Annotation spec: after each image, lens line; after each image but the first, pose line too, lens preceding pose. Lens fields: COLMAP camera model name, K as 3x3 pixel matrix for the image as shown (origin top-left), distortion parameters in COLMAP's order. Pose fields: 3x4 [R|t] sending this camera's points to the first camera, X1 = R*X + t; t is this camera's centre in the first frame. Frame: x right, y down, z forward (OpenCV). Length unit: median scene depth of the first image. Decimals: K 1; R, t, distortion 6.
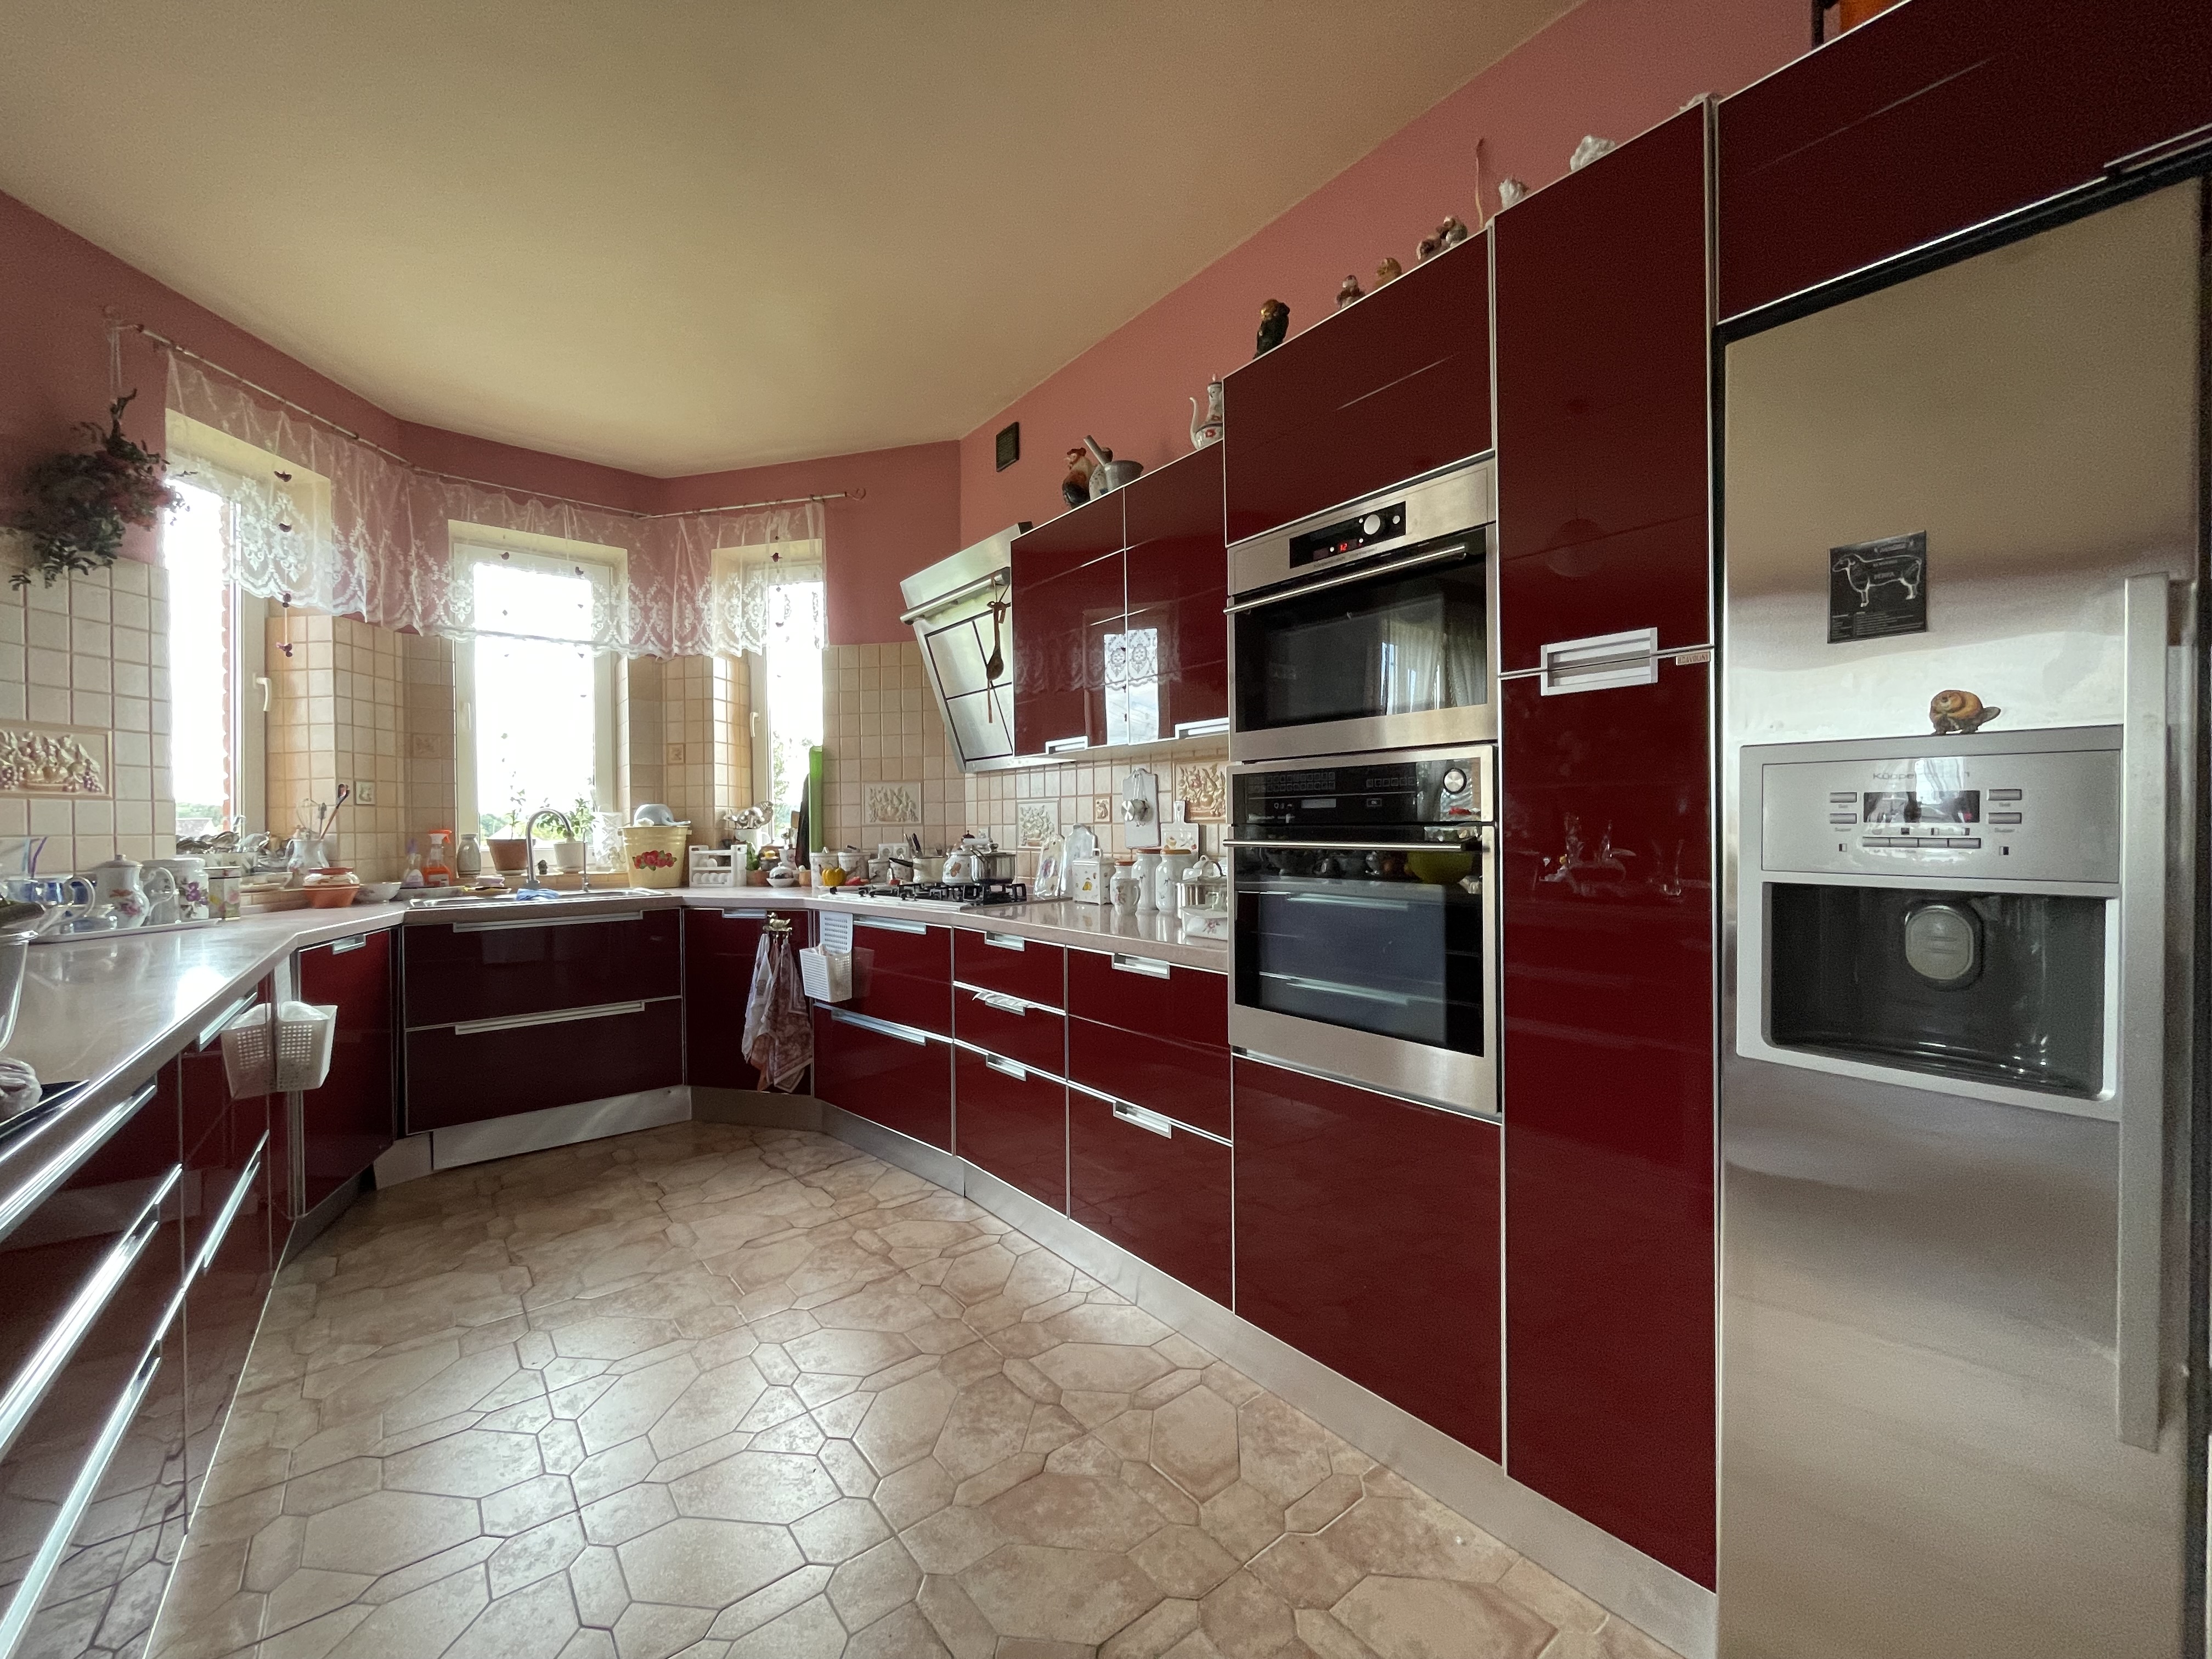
lens RADIAL K [[901.4, 0, 1093.0], [0, 901.4, 839.0], [0, 0, 1]] dist [-0.001136, 0.000697]
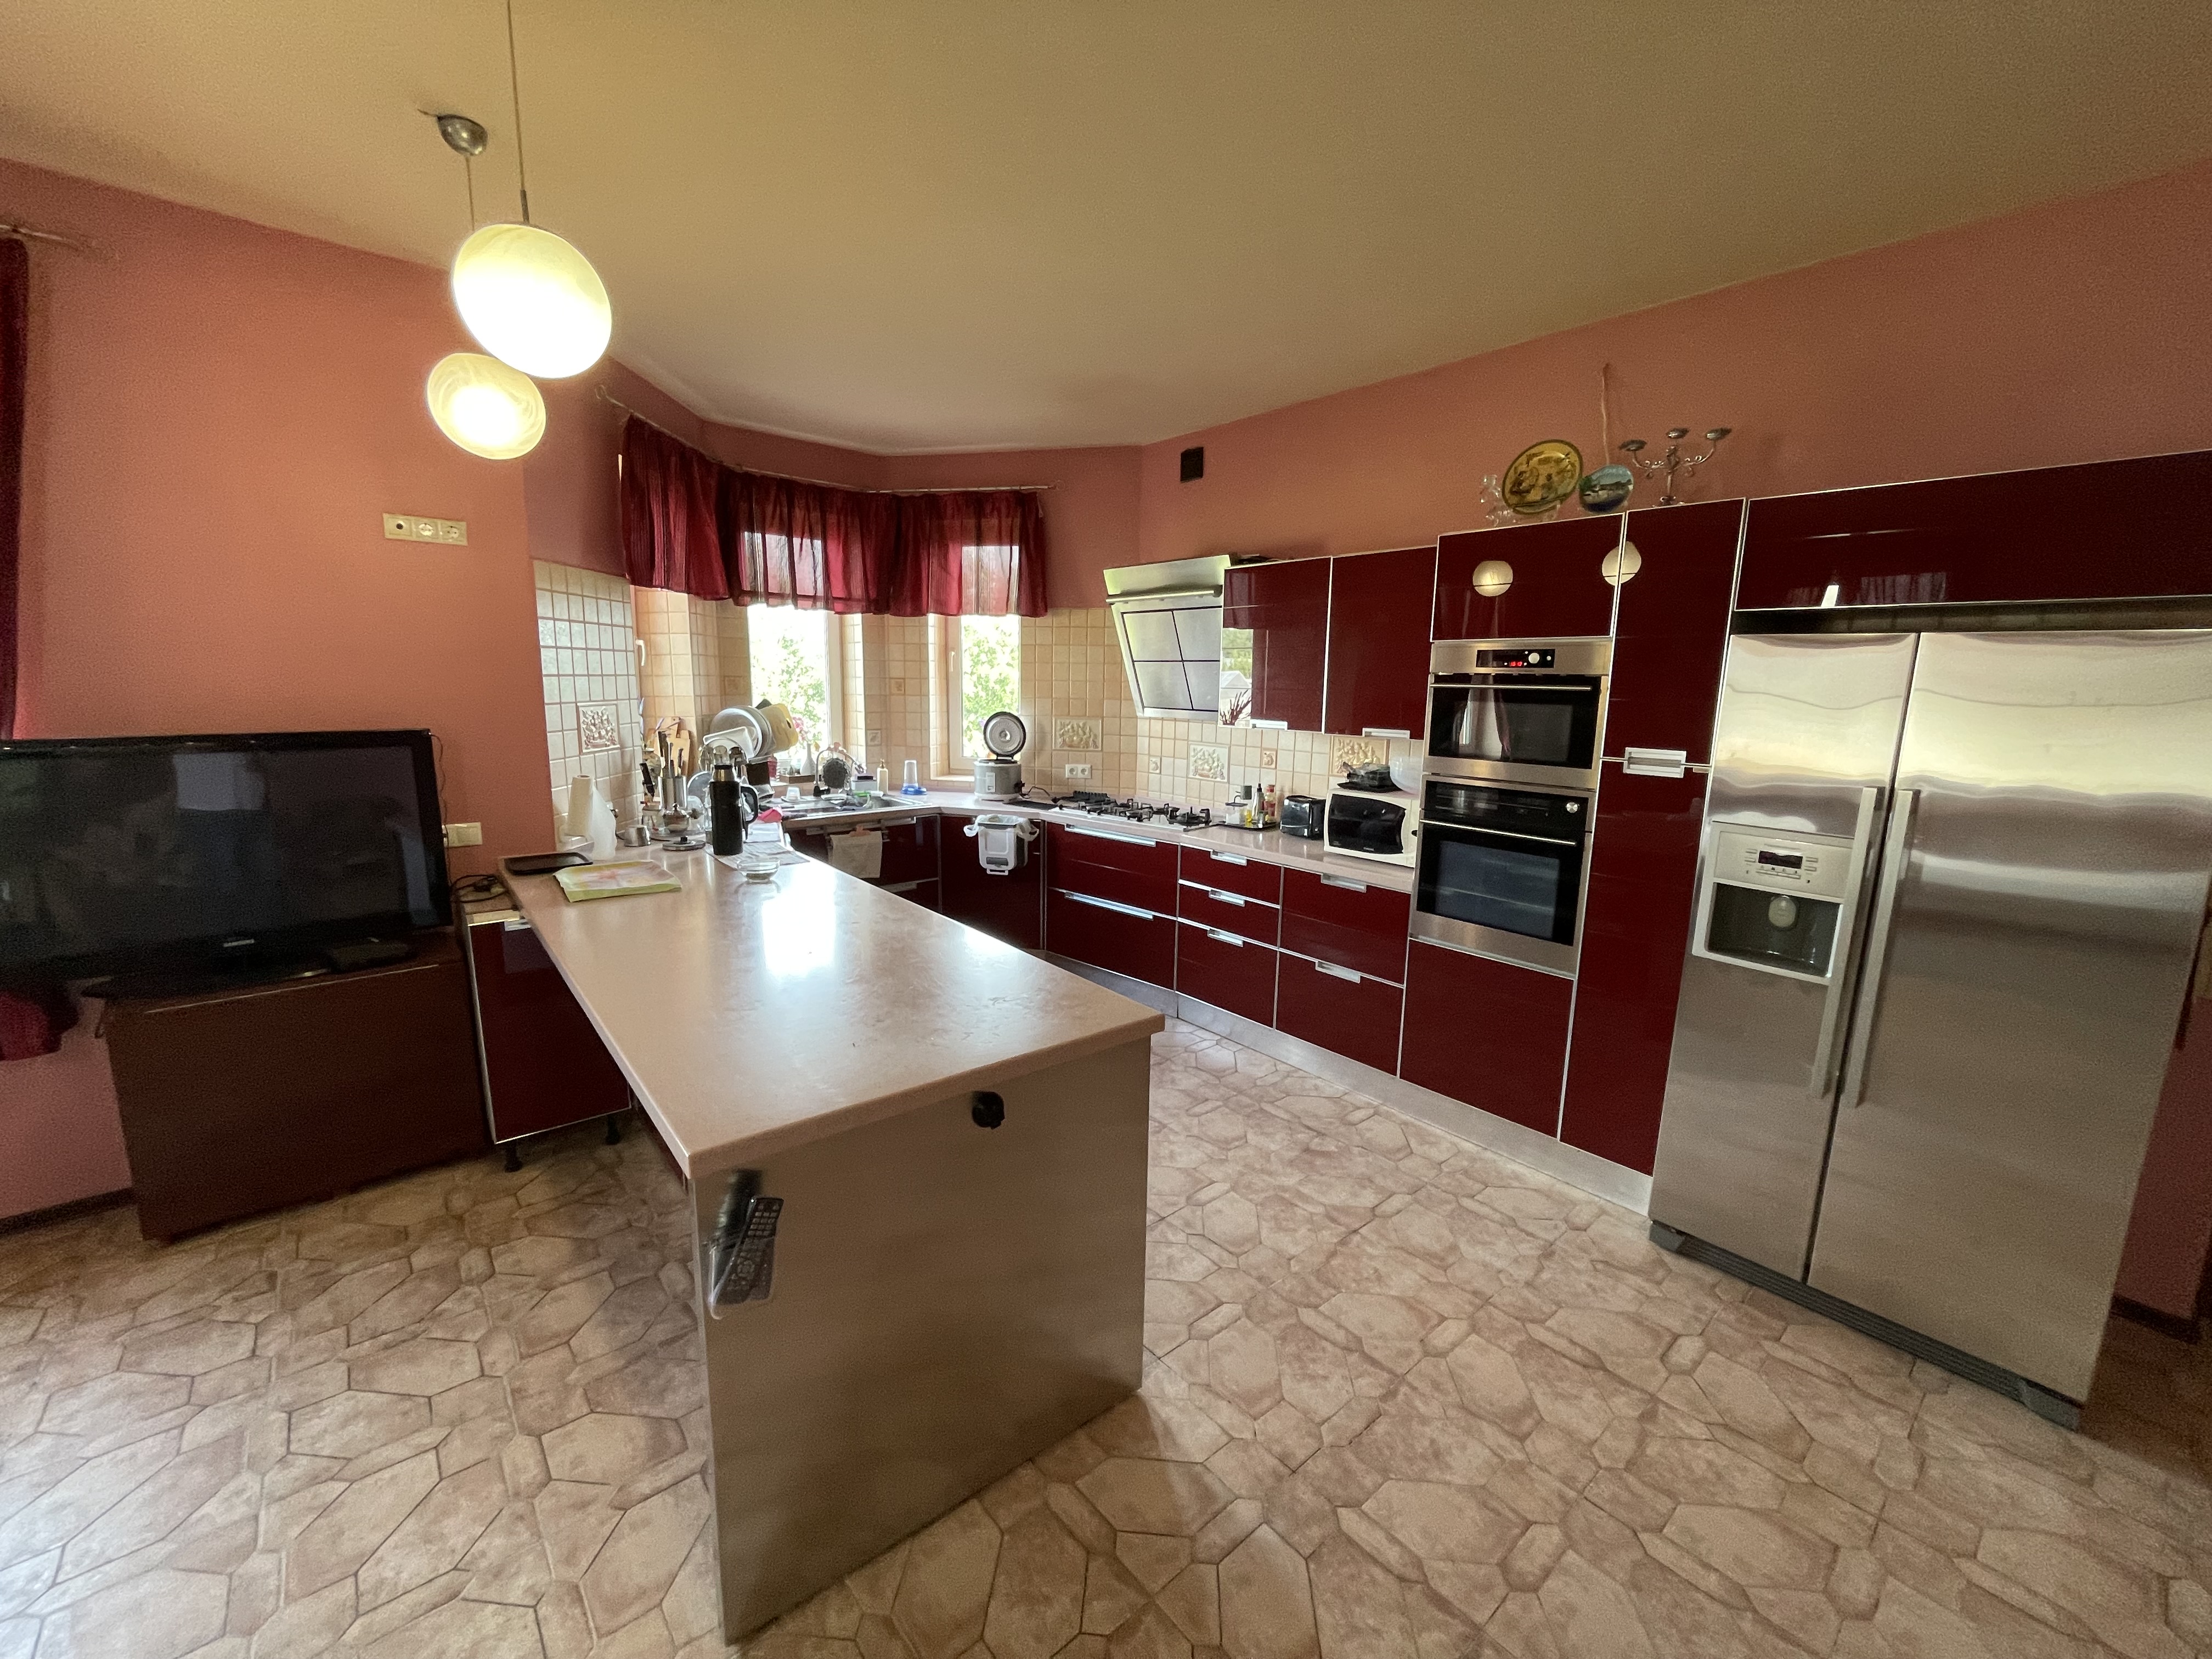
lens RADIAL K [[901.4, 0, 1100.4], [0, 901.4, 839.4], [0, 0, 1]] dist [-0.001136, 0.000697]
pose [[0.997995, 0.020524, 0.059877, -0.555468], [-0.030185, 0.985798, 0.165201, -0.222239], [-0.055636, -0.166677, 0.984441, -0.663451]]
